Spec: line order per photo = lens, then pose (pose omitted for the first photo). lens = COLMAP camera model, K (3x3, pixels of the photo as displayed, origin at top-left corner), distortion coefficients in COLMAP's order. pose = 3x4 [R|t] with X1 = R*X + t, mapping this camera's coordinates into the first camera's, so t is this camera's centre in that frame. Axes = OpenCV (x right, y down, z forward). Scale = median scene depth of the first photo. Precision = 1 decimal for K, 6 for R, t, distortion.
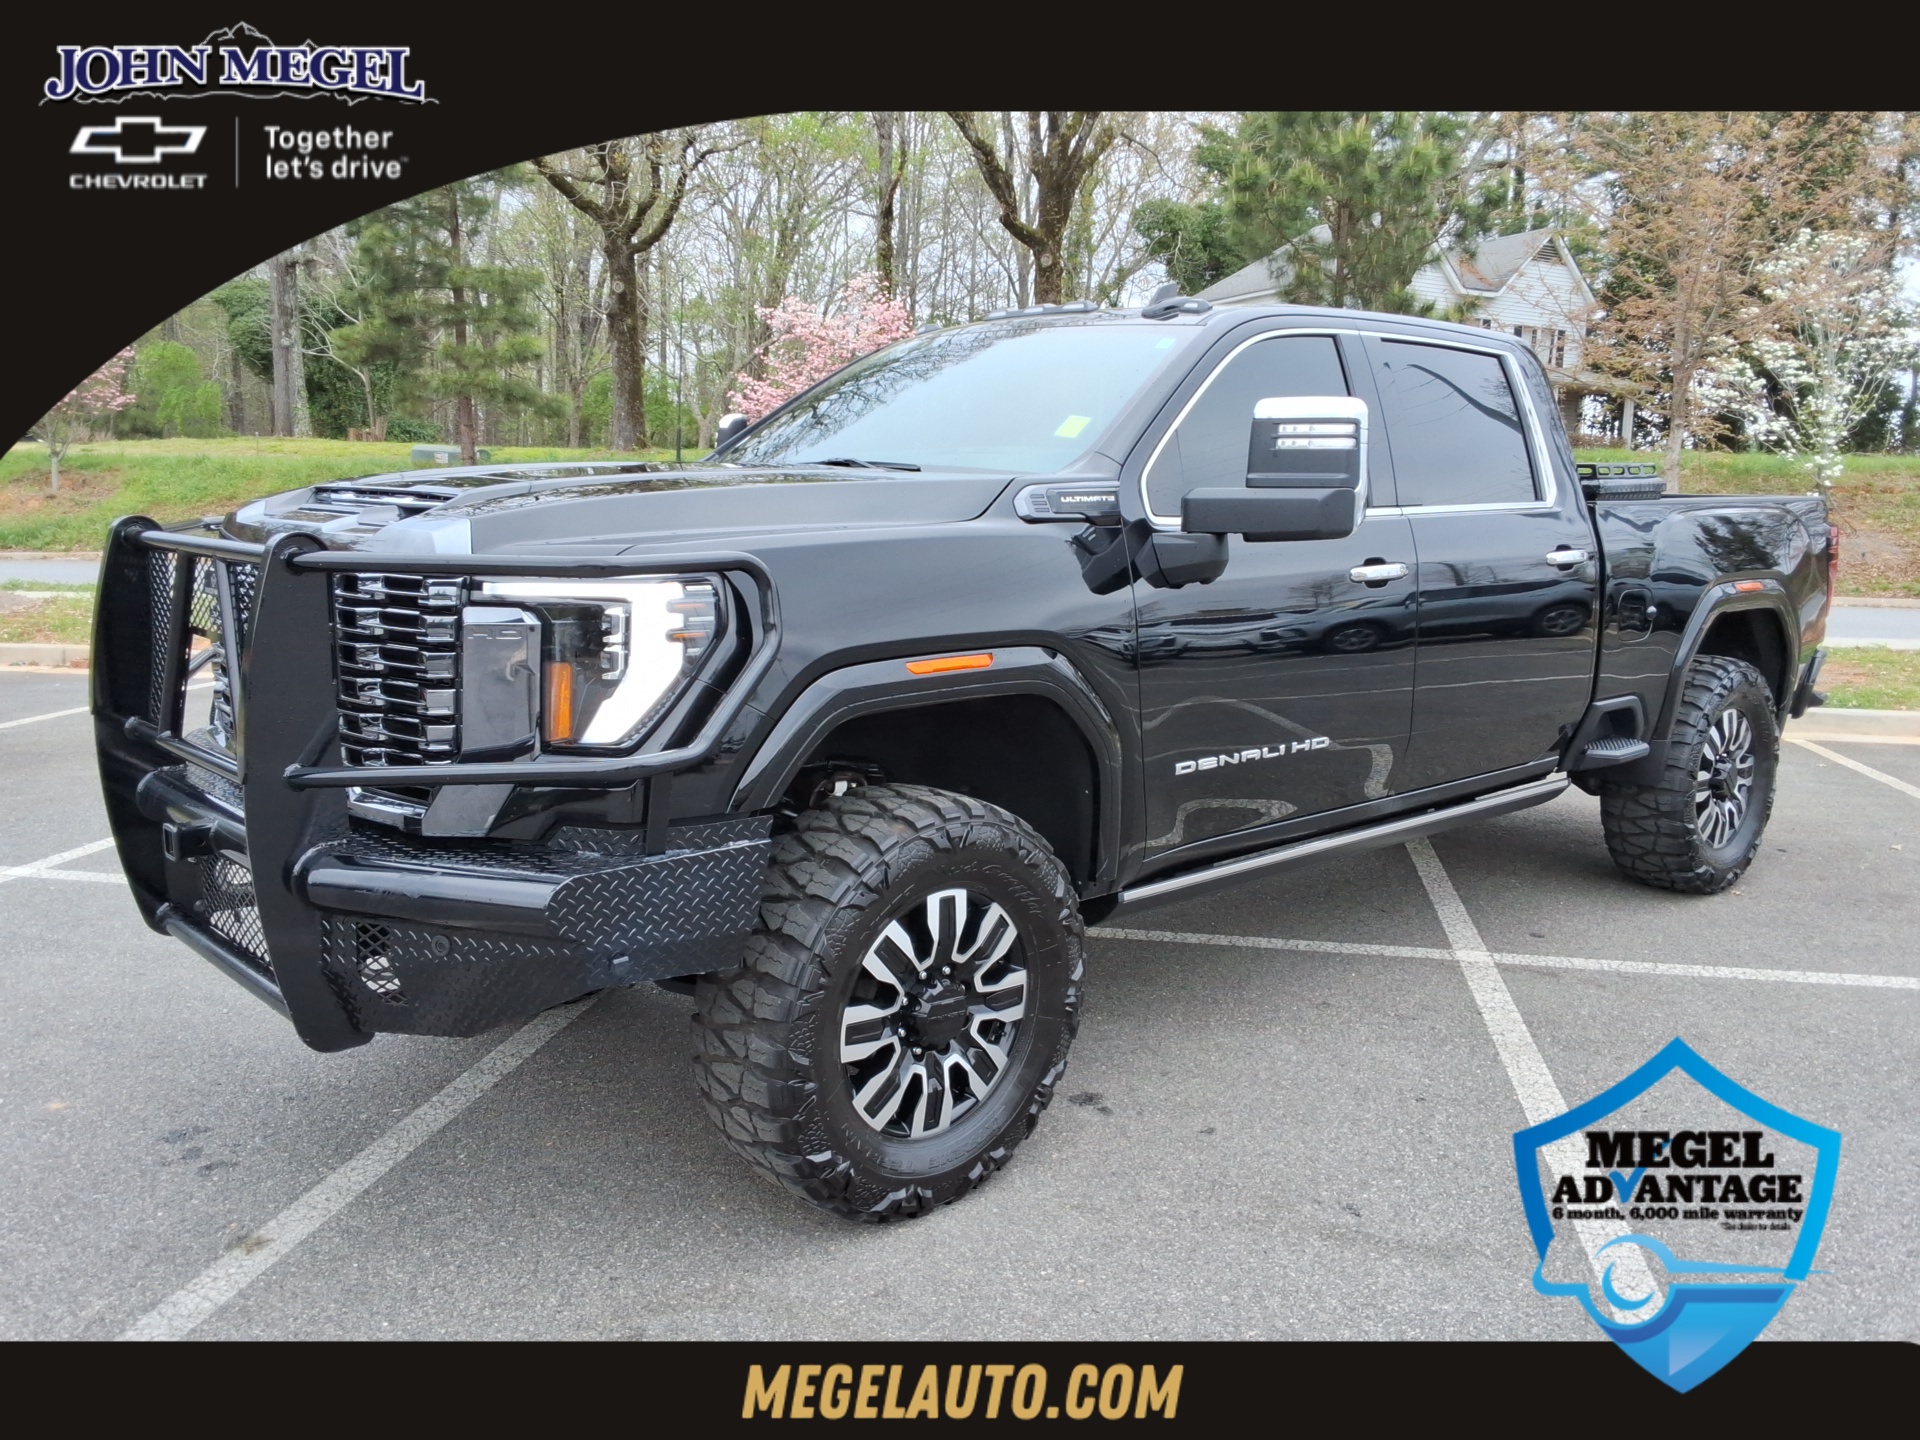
lens RADIAL K [[1540.8, 0, 969.6], [0, 1540.8, 707.4], [0, 0, 1]] dist [0.115573, -0.181690]
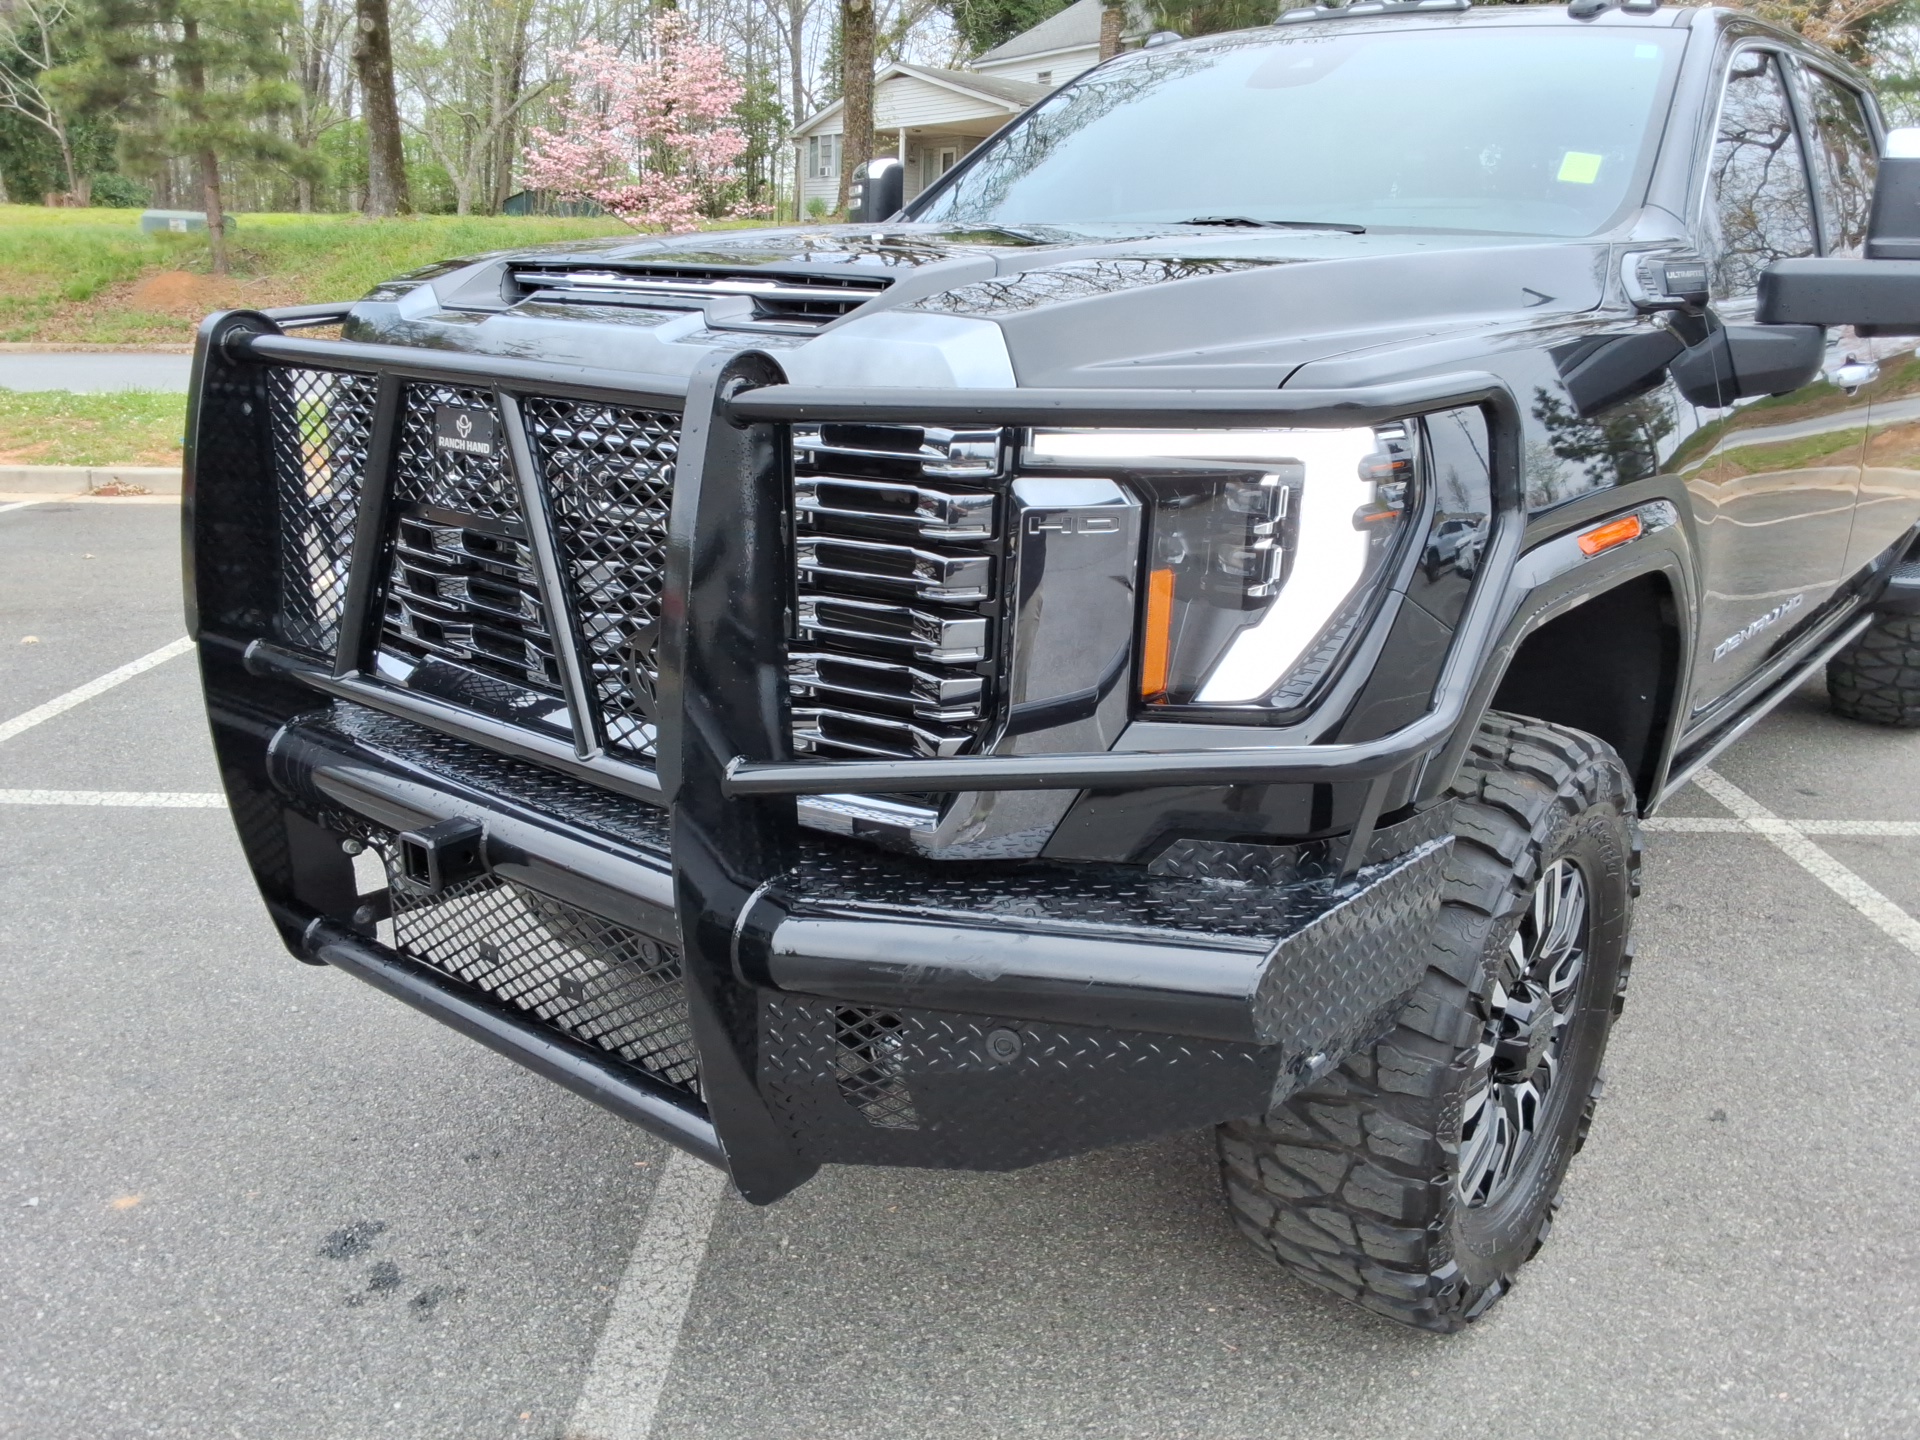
lens RADIAL K [[1563.3, 0, 965.9], [0, 1563.3, 695.8], [0, 0, 1]] dist [0.062438, -0.096591]
pose [[0.988974, -0.039531, 0.142714, -0.254739], [0.020830, 0.991265, 0.130232, -0.035877], [-0.146616, -0.125823, 0.981159, 0.248826]]
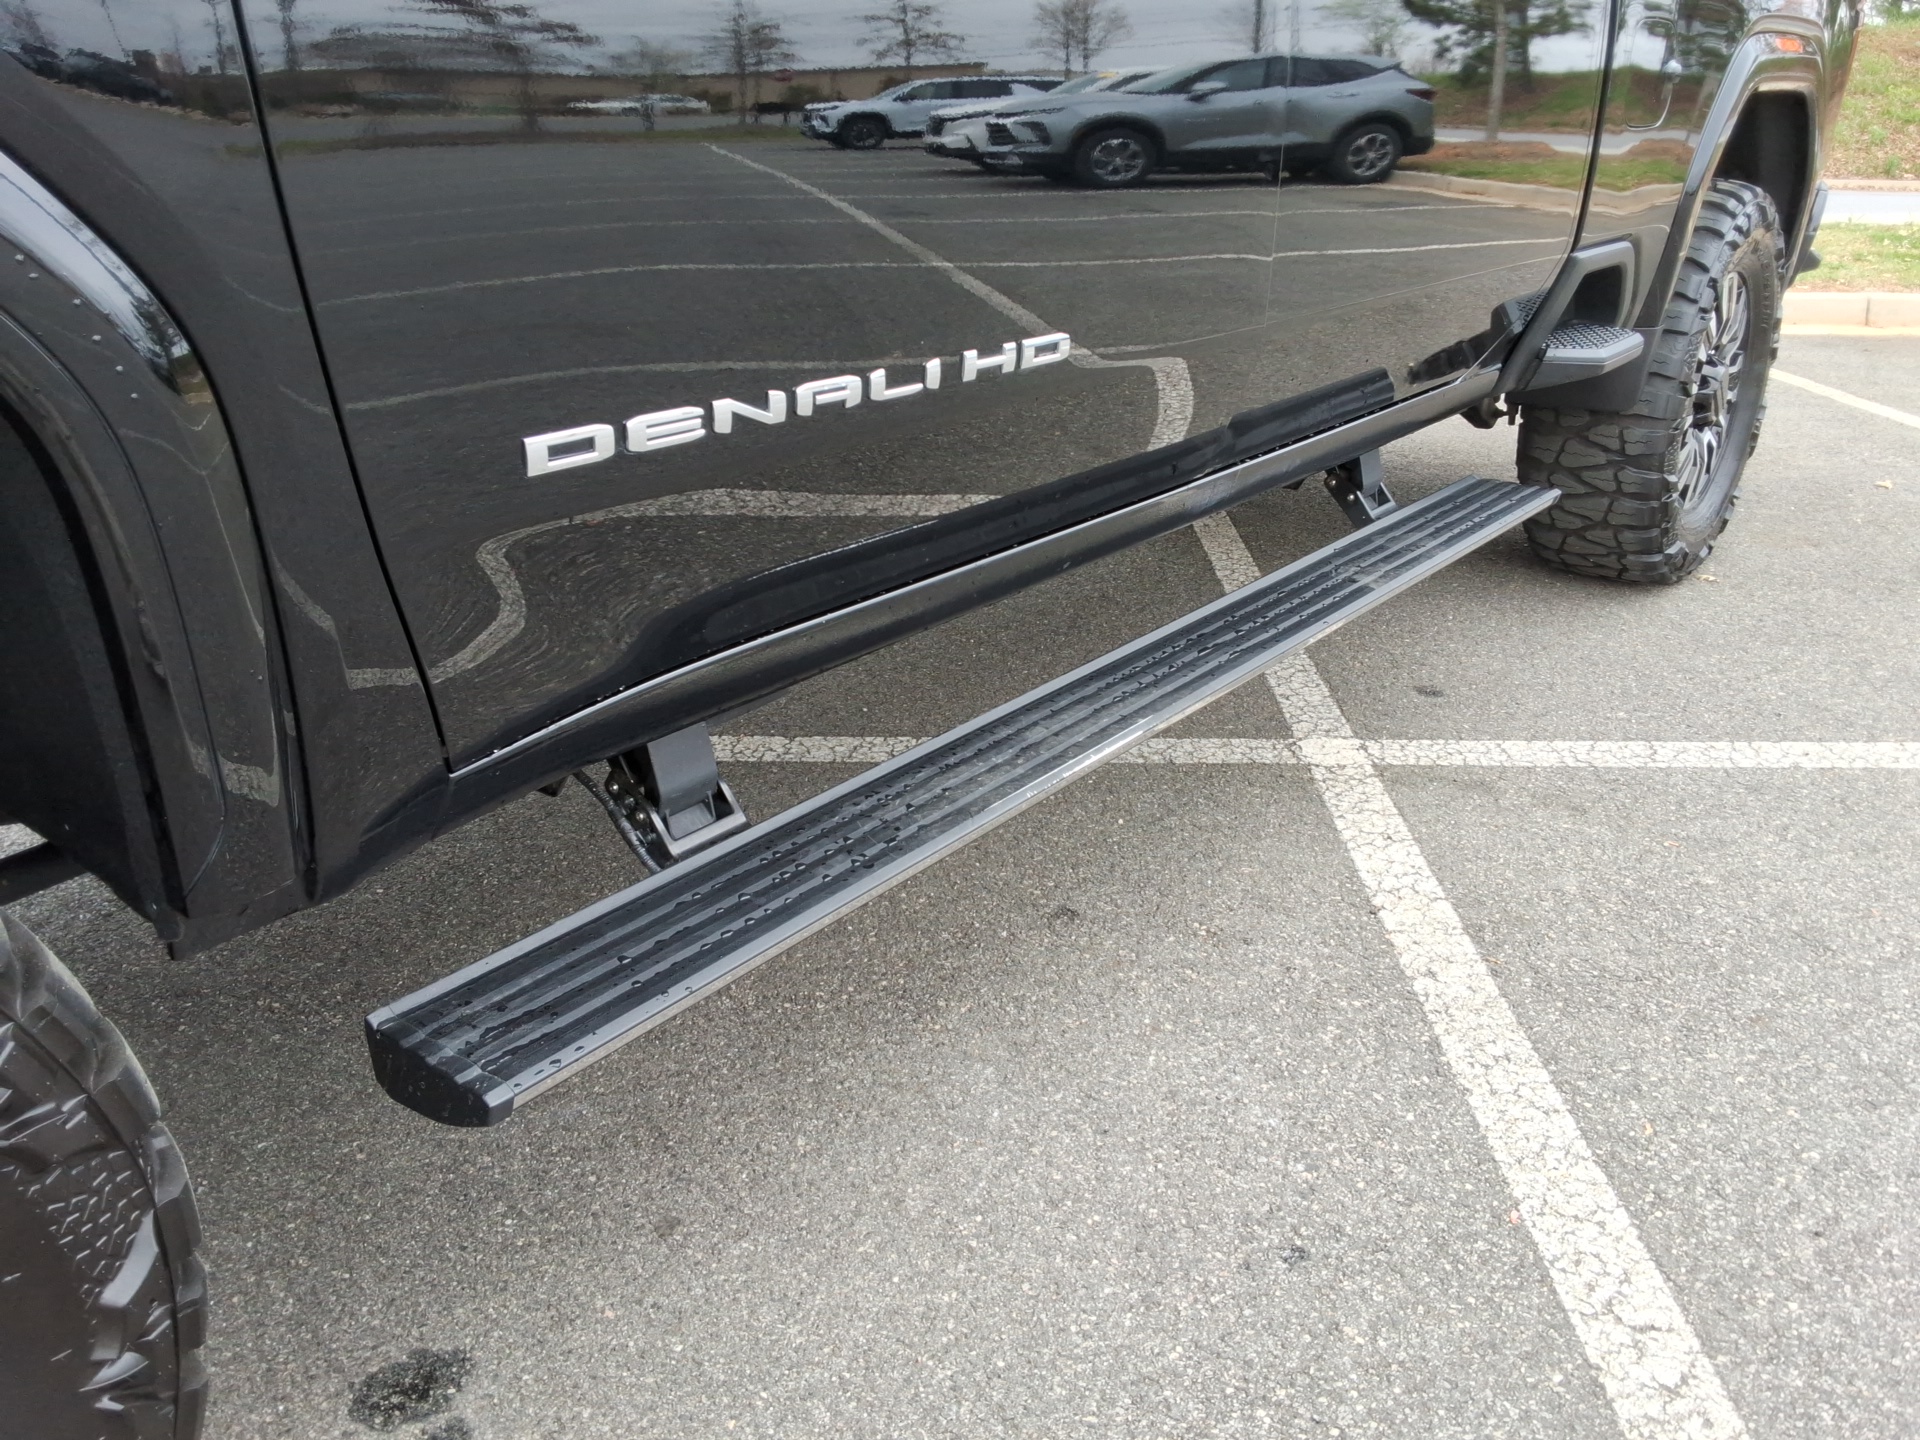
lens RADIAL K [[1542.3, 0, 975.7], [0, 1542.3, 705.8], [0, 0, 1]] dist [0.125666, -0.208605]
pose [[0.985988, -0.067025, 0.152757, 0.132156], [0.029684, 0.971611, 0.234716, 0.015813], [-0.164152, -0.226893, 0.959986, 0.558897]]
